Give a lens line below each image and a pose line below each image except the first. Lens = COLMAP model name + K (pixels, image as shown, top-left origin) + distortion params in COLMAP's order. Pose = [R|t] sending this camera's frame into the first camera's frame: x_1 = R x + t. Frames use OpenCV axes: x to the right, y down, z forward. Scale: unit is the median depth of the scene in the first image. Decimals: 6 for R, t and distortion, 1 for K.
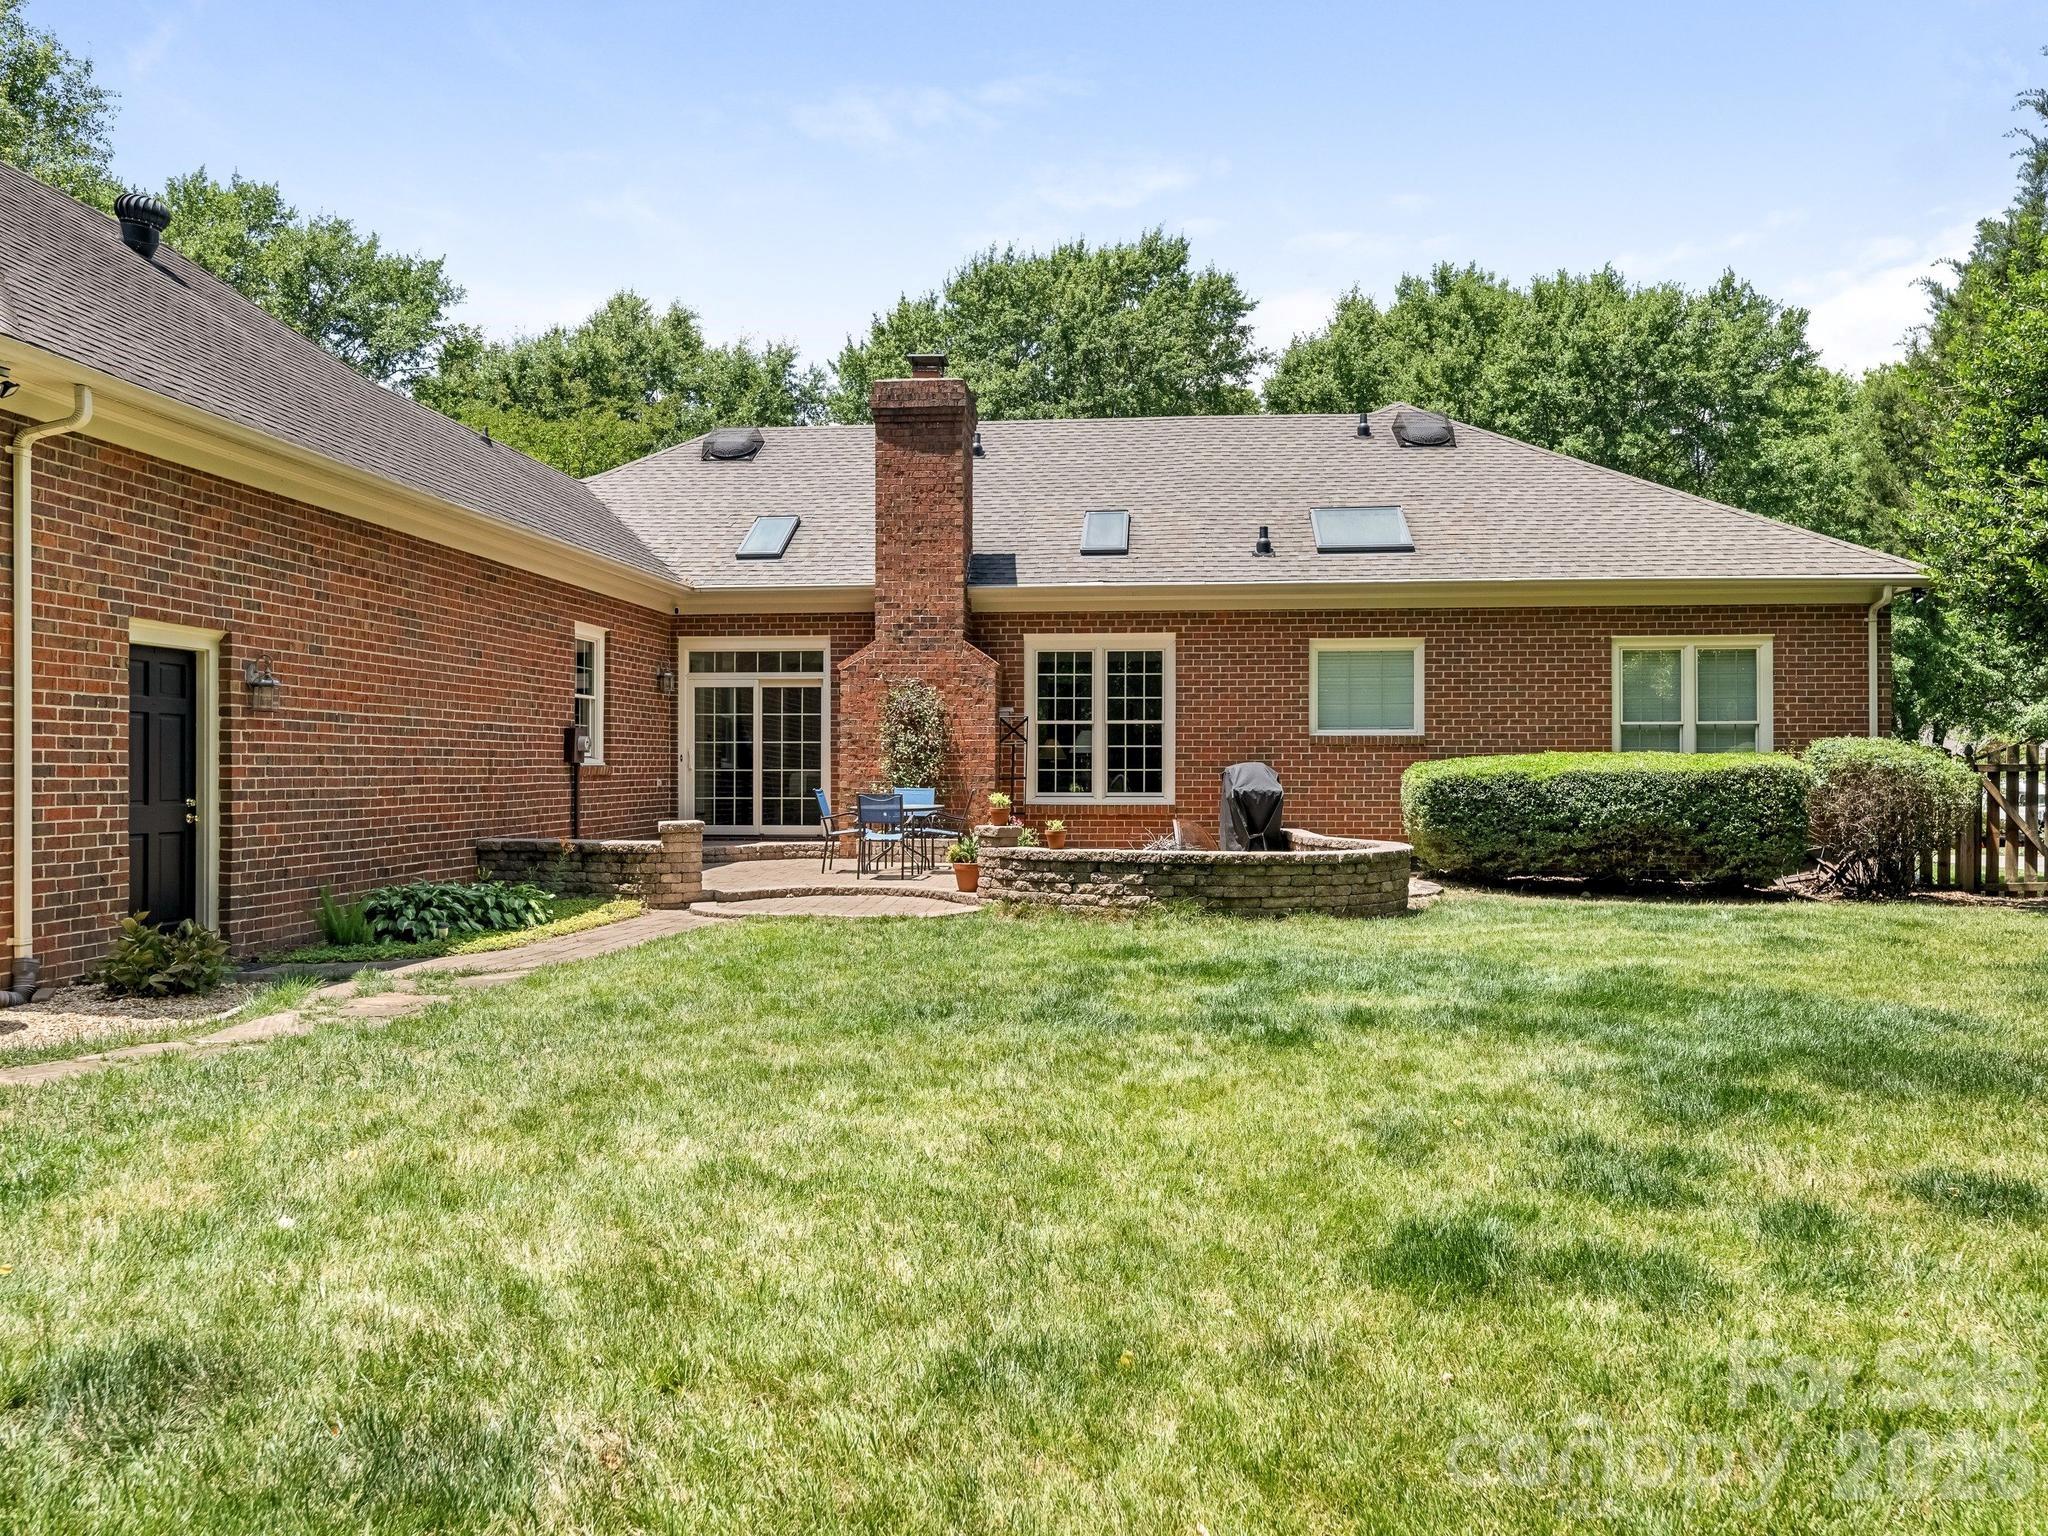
lens RADIAL K [[1493.9, 0, 1032.2], [0, 1493.9, 770.3], [0, 0, 1]] dist [0.000397, -0.001898]
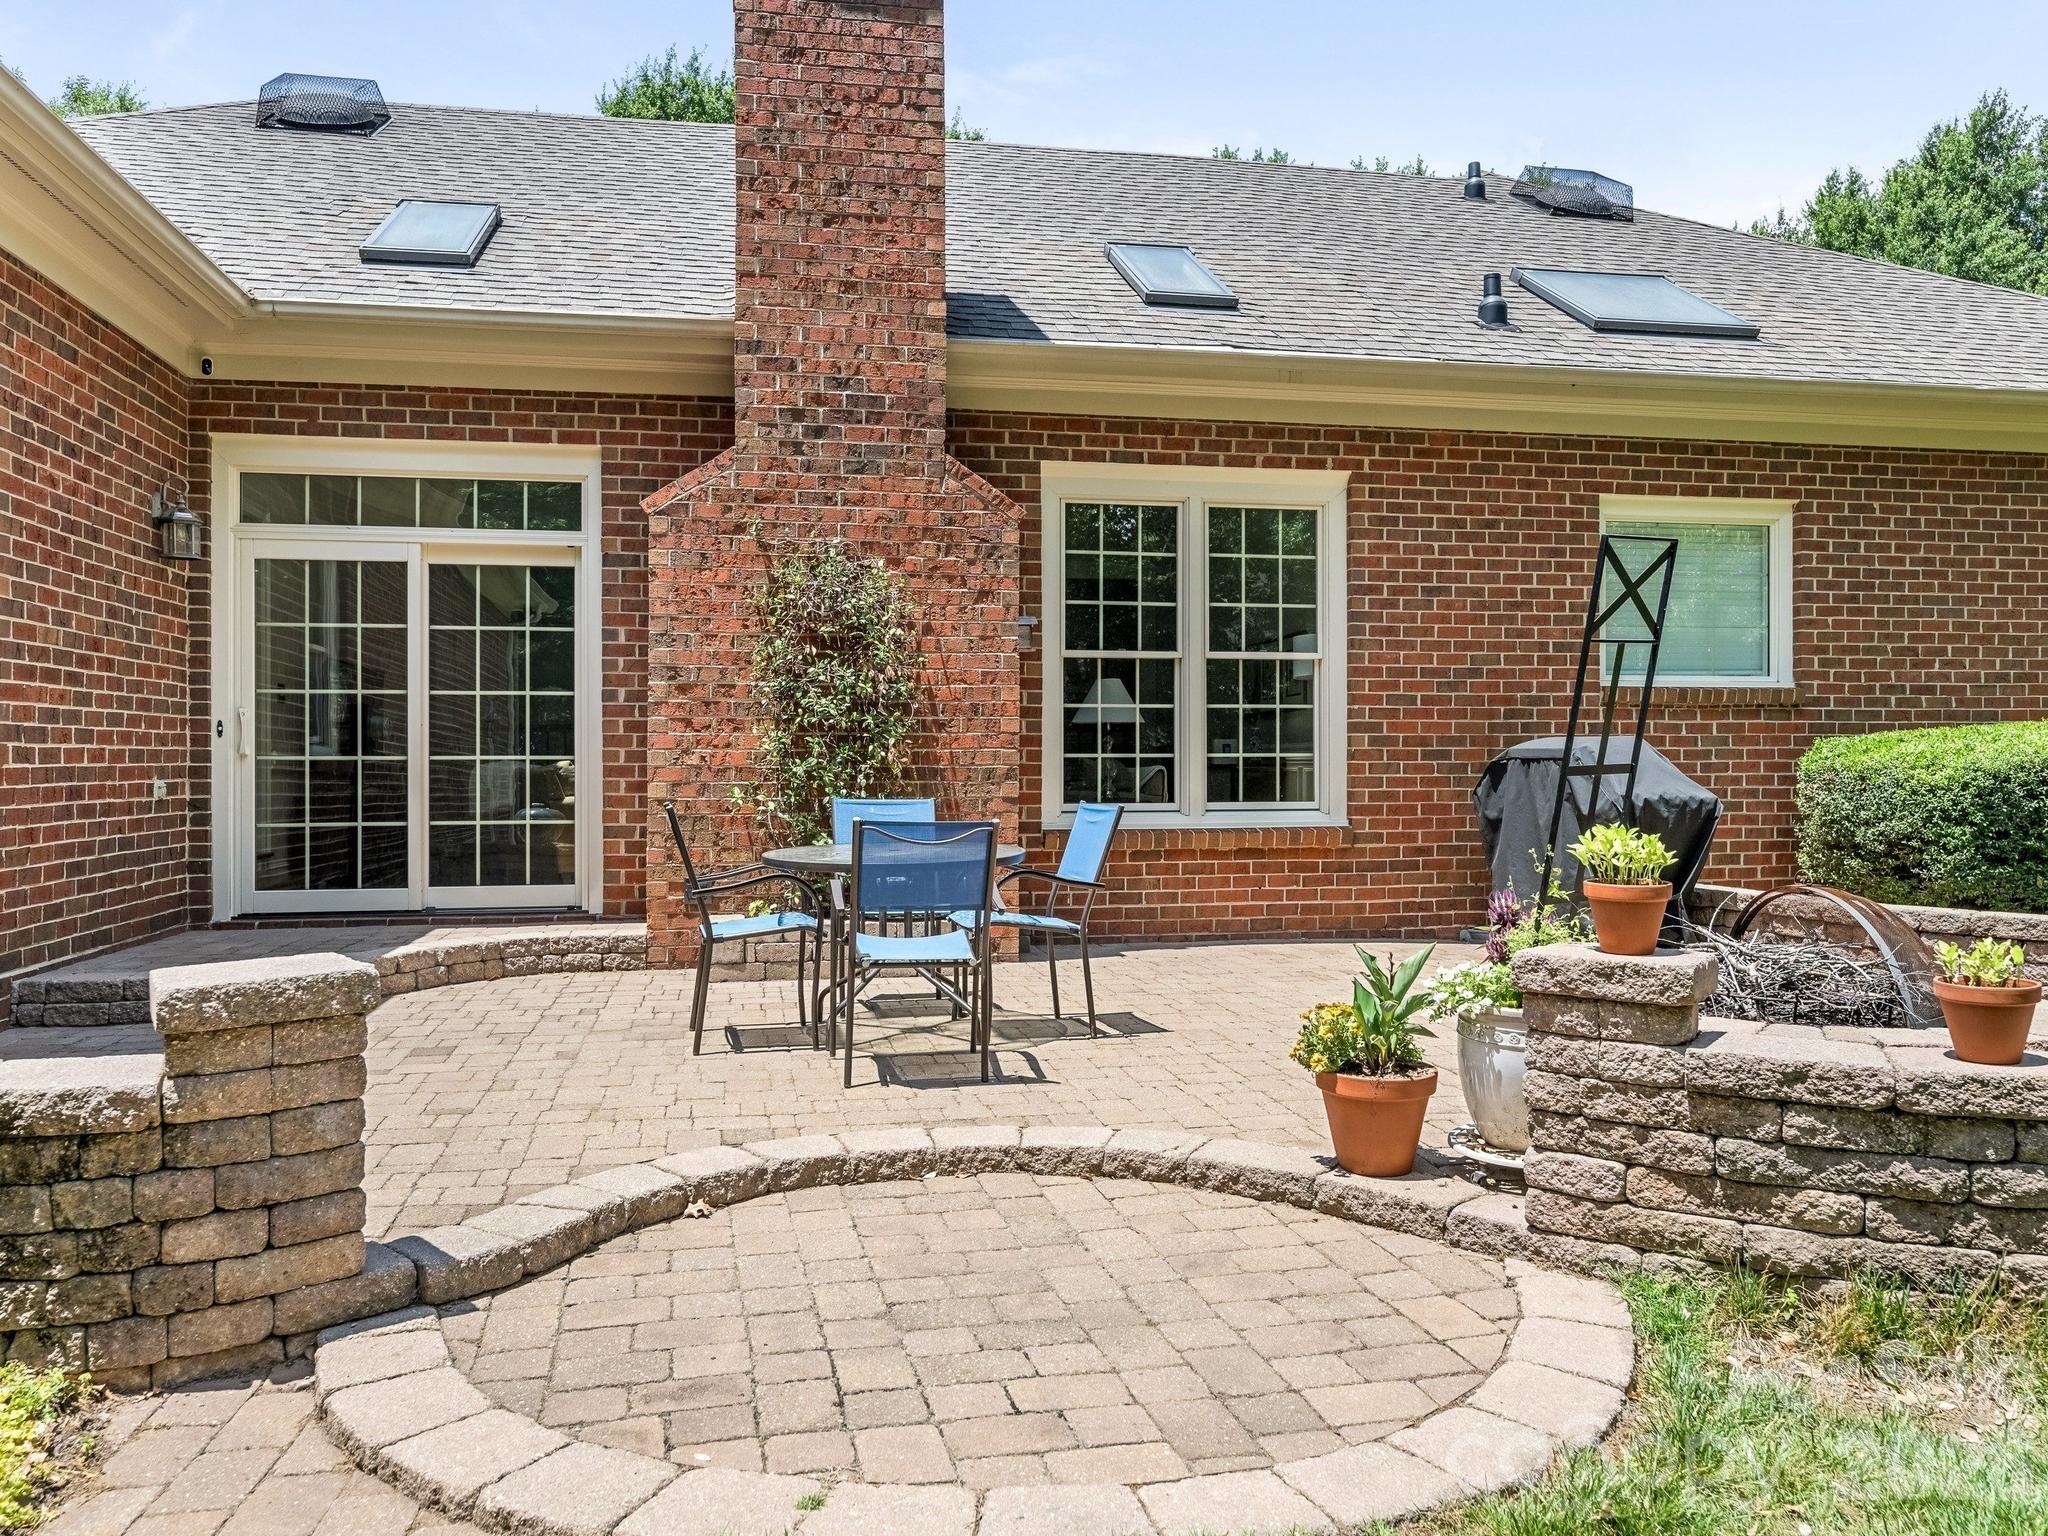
lens RADIAL K [[1493.9, 0, 1012.0], [0, 1493.9, 761.6], [0, 0, 1]] dist [0.000397, -0.001898]
pose [[0.963358, -0.002403, 0.268207, -0.138989], [0.003690, 0.999984, -0.004296, 0.003584], [-0.268192, 0.005128, 0.963352, 0.561019]]
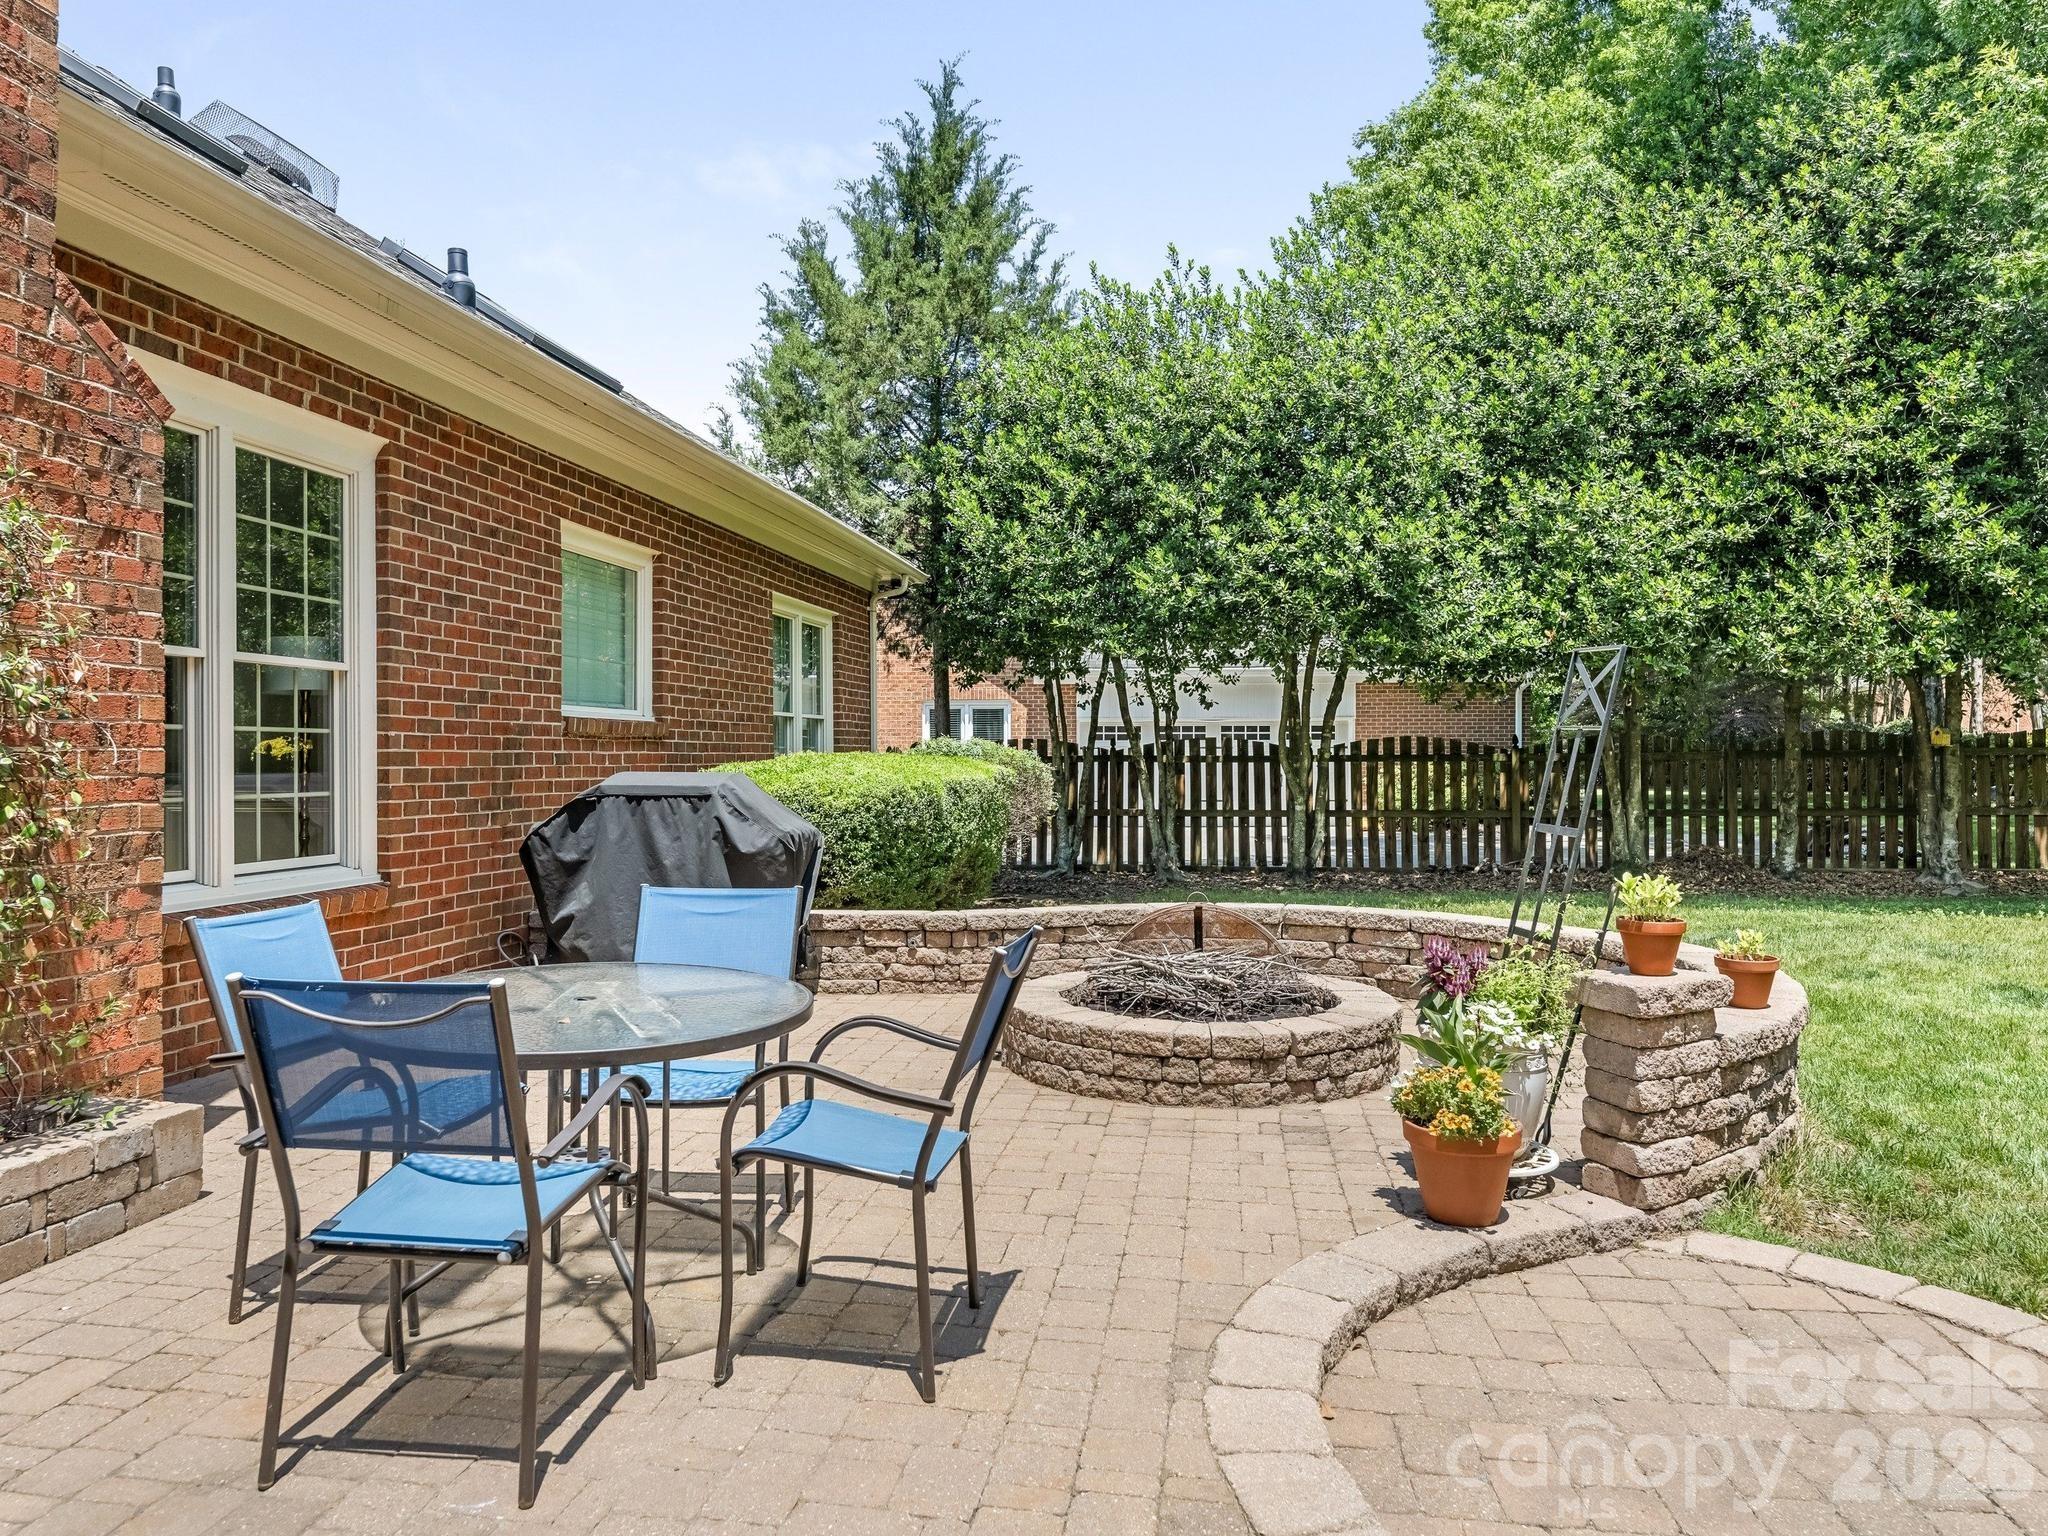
lens RADIAL K [[1341.7, 0, 1026.8], [0, 1341.7, 758.7], [0, 0, 1]] dist [-0.003313, 0.002148]
pose [[0.075800, -0.000503, 0.997123, -0.238092], [0.005704, 0.999984, 0.000070, -0.008274], [-0.997107, 0.005683, 0.075801, 0.804403]]
